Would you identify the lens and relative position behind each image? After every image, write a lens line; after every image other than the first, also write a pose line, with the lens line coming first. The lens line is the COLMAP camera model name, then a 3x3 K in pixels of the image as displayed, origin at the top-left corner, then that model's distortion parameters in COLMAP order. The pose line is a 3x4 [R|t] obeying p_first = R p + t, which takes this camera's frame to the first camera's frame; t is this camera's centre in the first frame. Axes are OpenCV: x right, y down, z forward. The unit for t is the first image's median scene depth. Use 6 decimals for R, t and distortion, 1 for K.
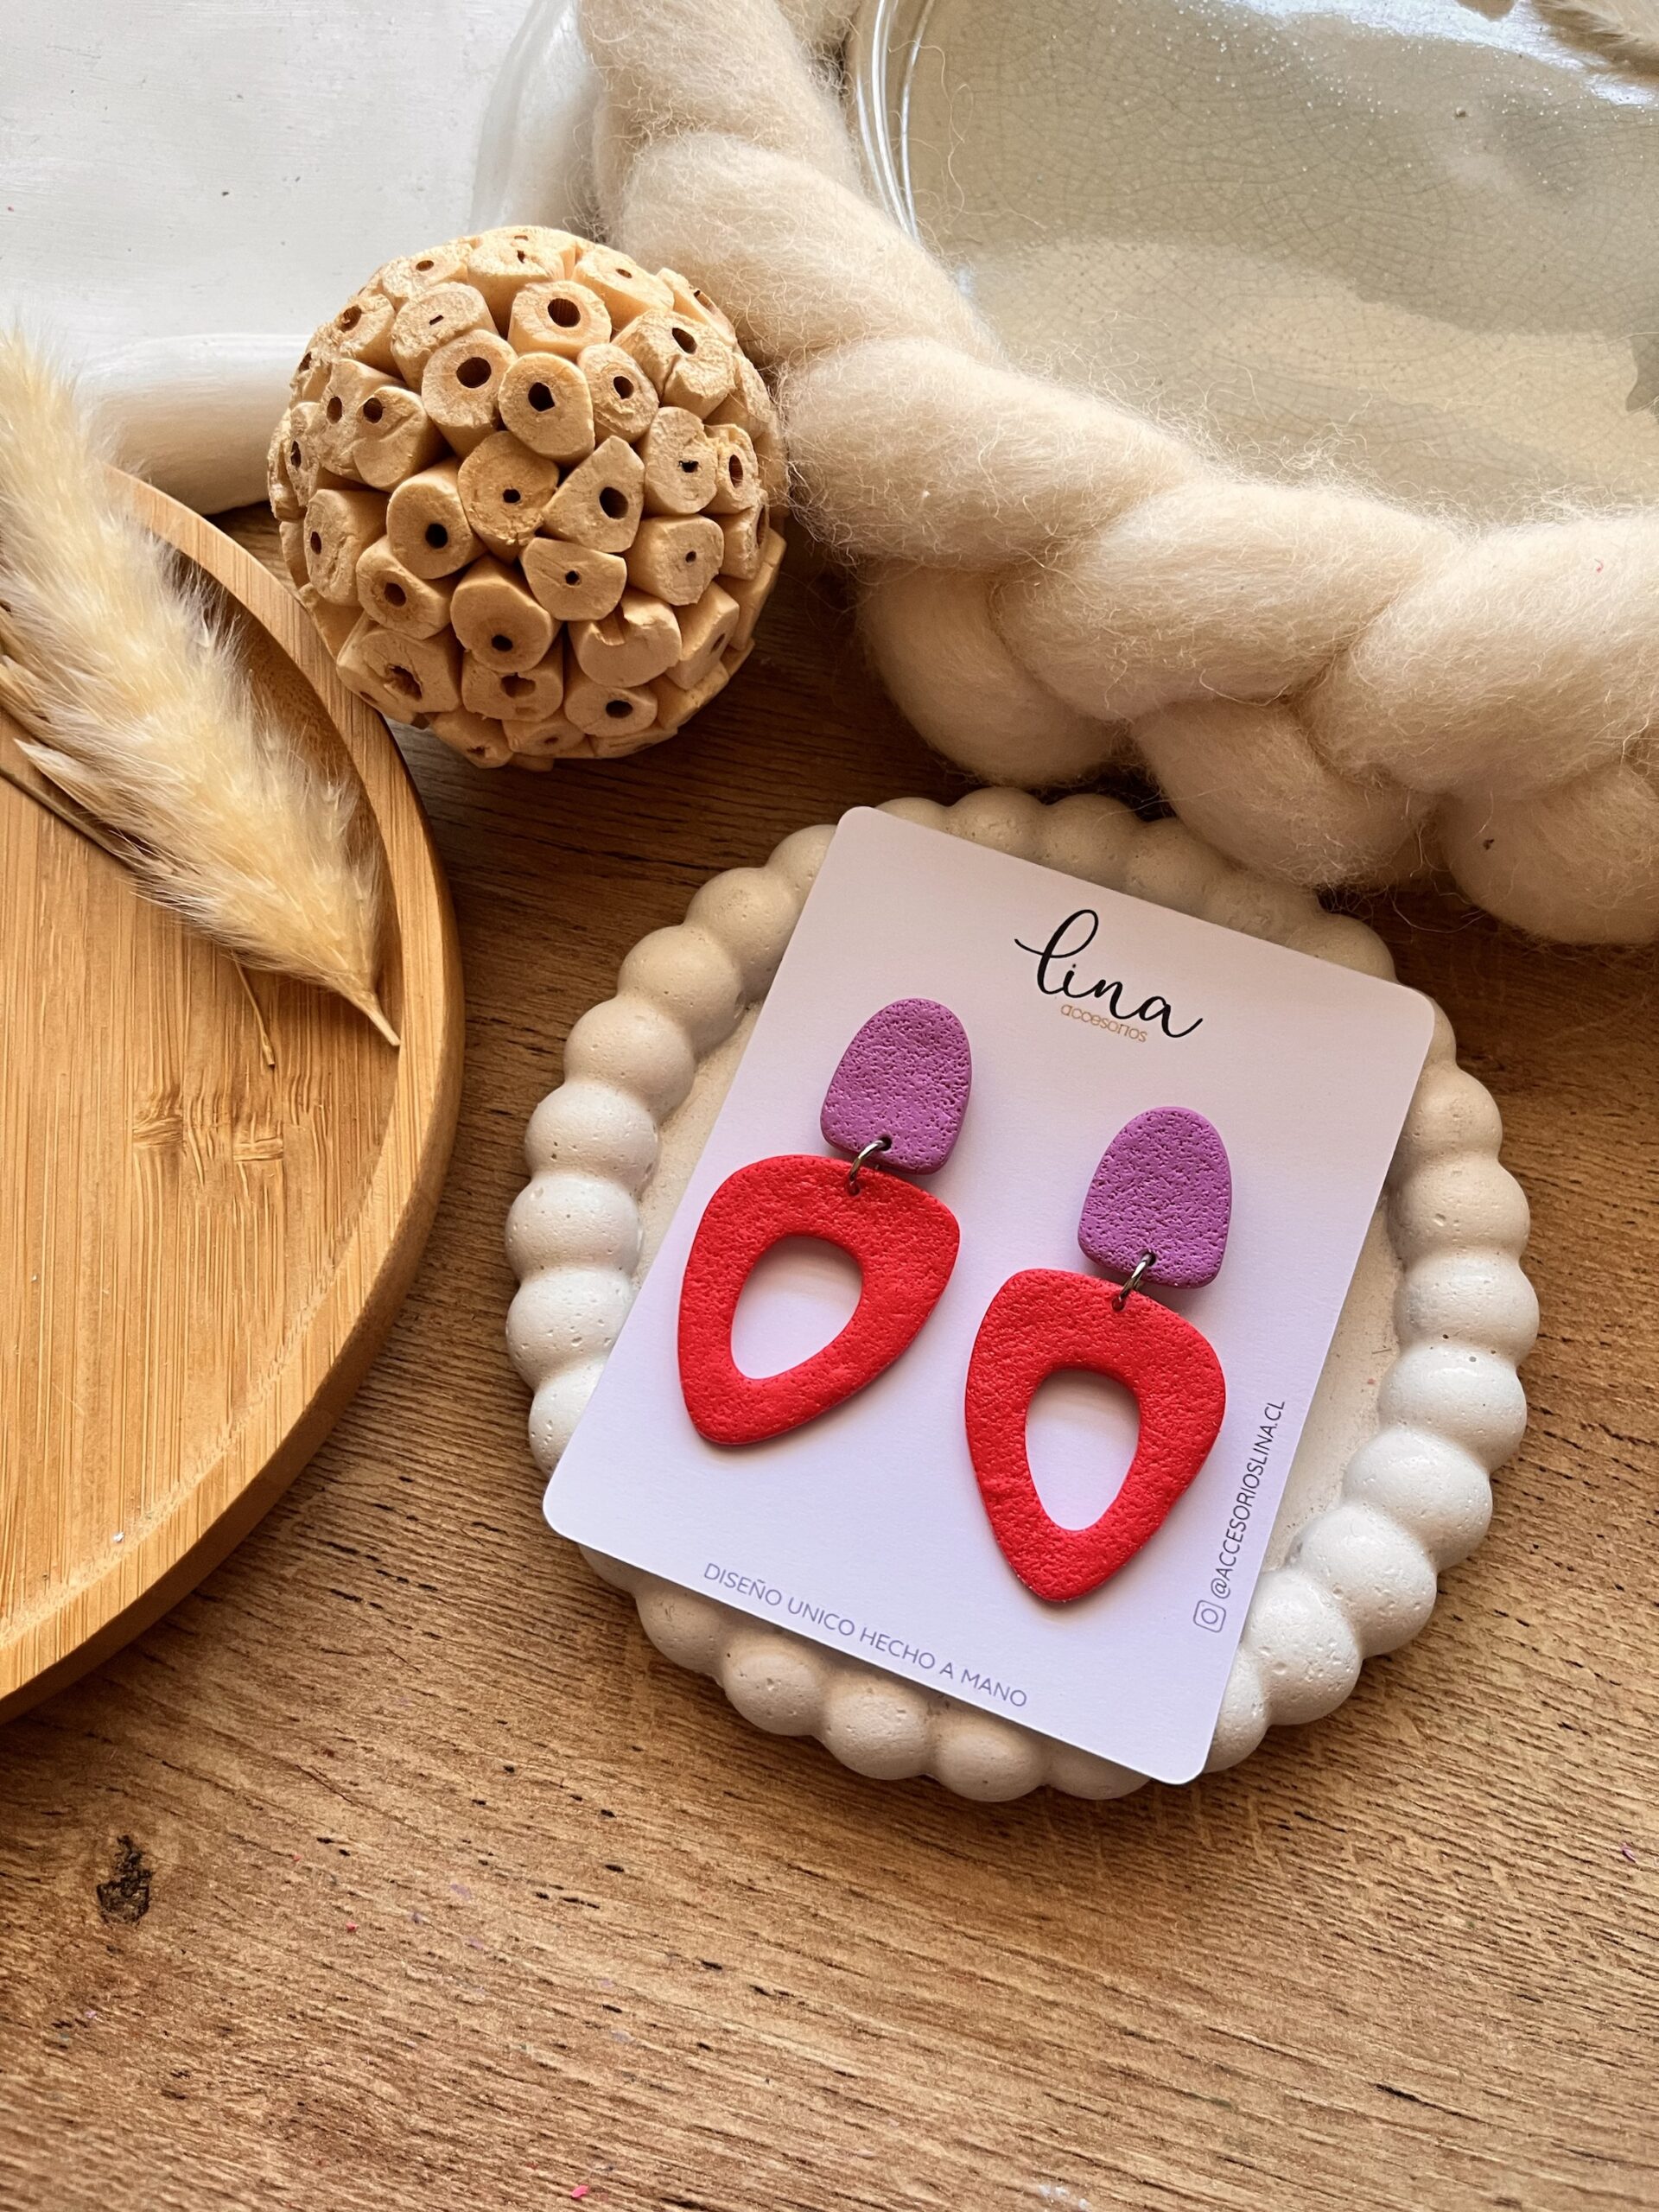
lens RADIAL K [[1738.0, 0, 838.1], [0, 1738.0, 1089.0], [0, 0, 1]] dist [0.034568, -0.053209]
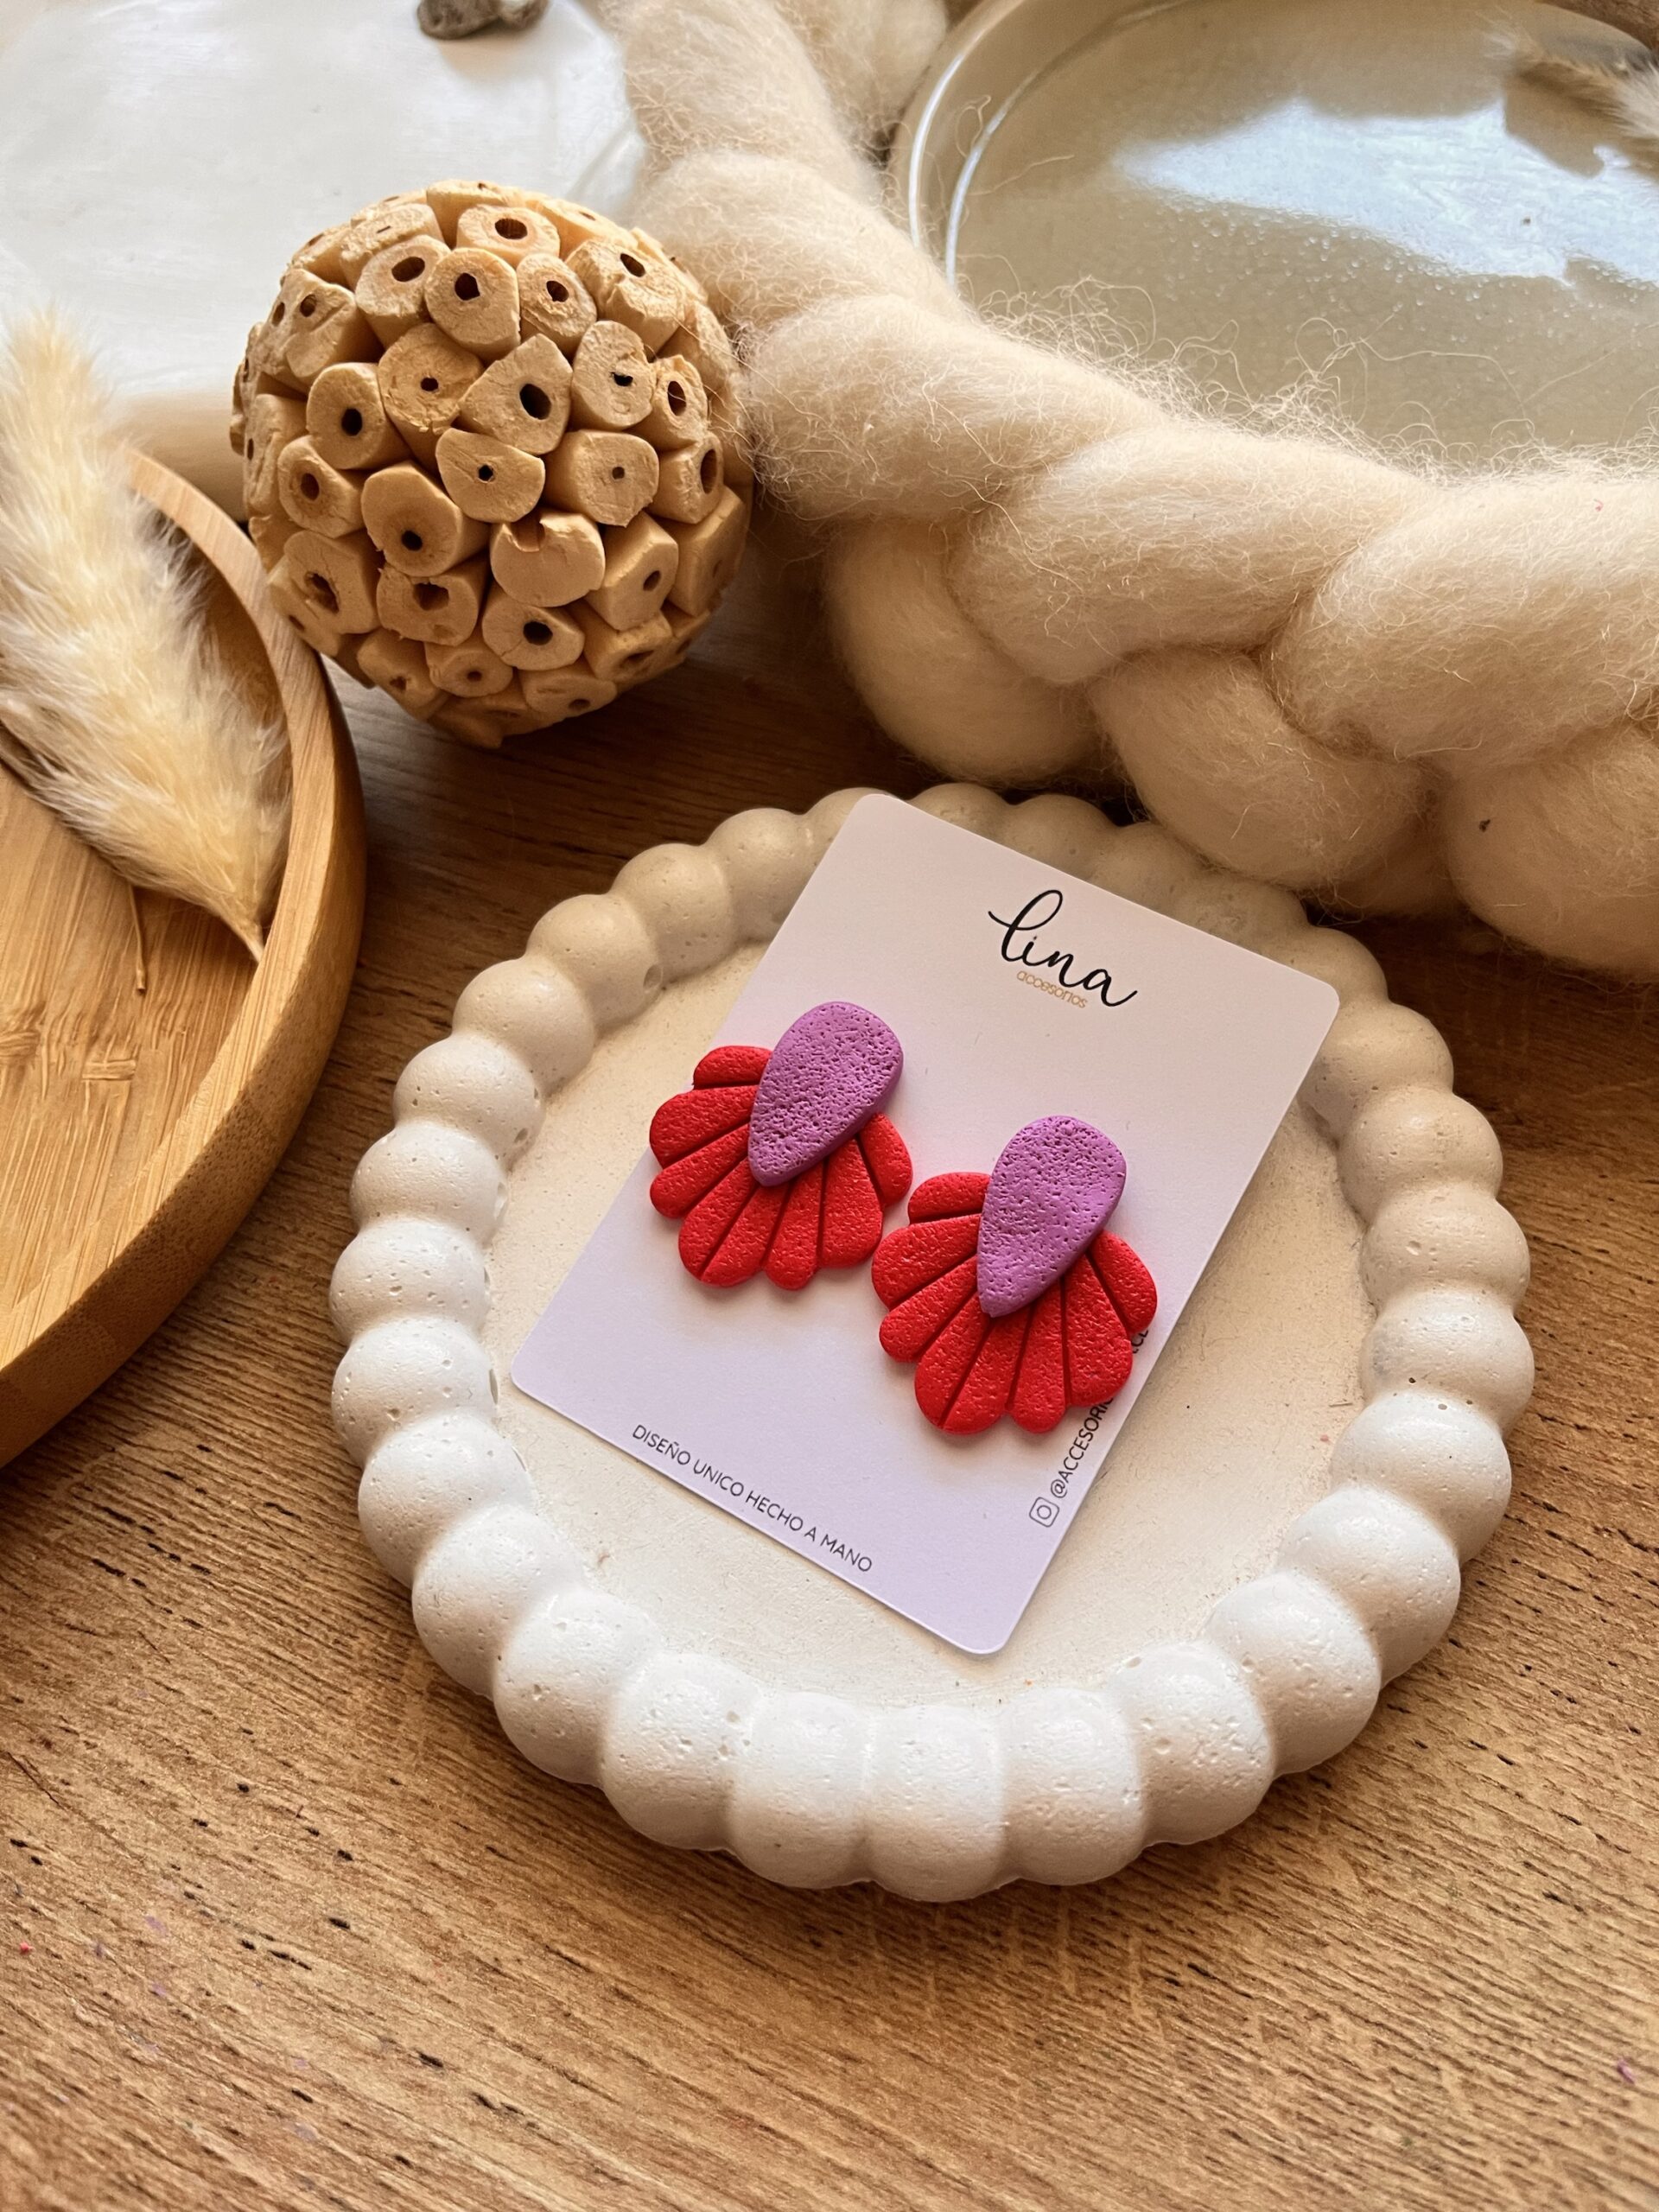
lens RADIAL K [[1716.8, 0, 841.7], [0, 1716.8, 1116.5], [0, 0, 1]] dist [0.085156, -0.142619]
pose [[0.990185, 0.073192, -0.119063, 0.173694], [-0.095317, 0.976699, -0.192288, 0.208975], [0.102214, 0.201749, 0.974089, 0.150784]]
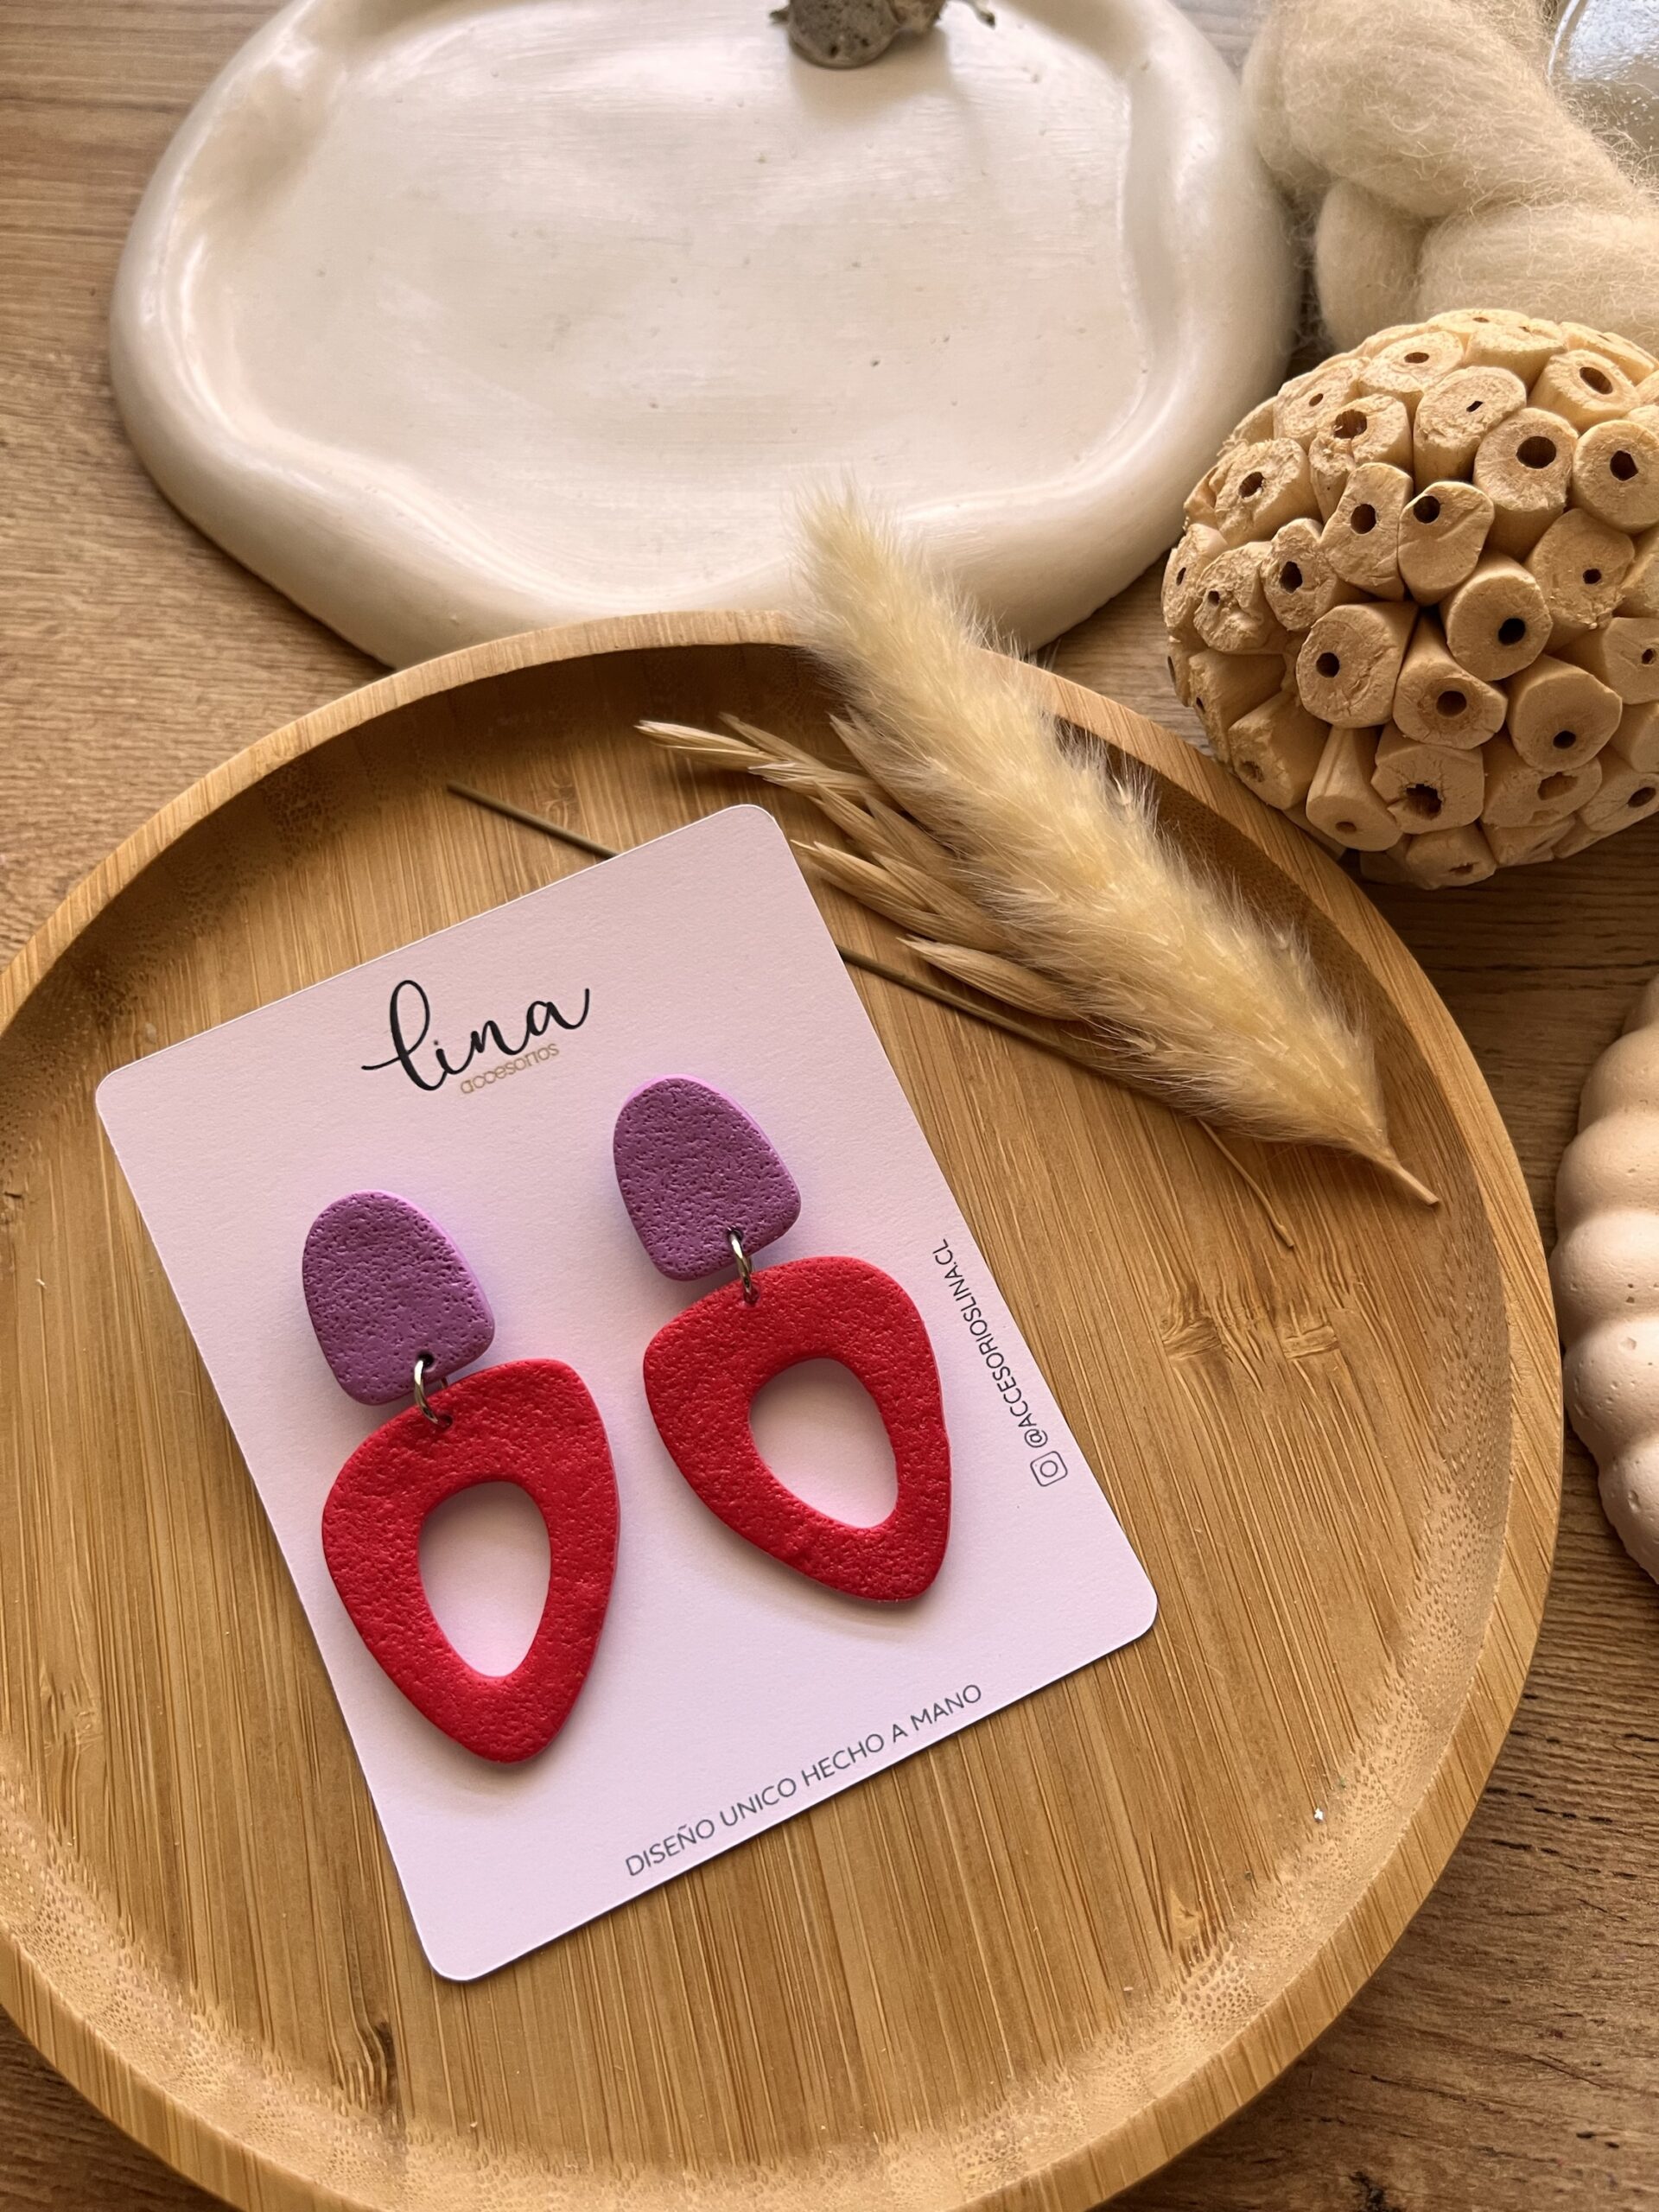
lens RADIAL K [[1745.7, 0, 840.1], [0, 1745.7, 1085.3], [0, 0, 1]] dist [0.067911, -0.134458]
pose [[0.988582, -0.149929, 0.015065, -0.584513], [0.150684, 0.983724, -0.097880, -0.042876], [-0.000145, 0.099032, 0.995084, 0.108531]]
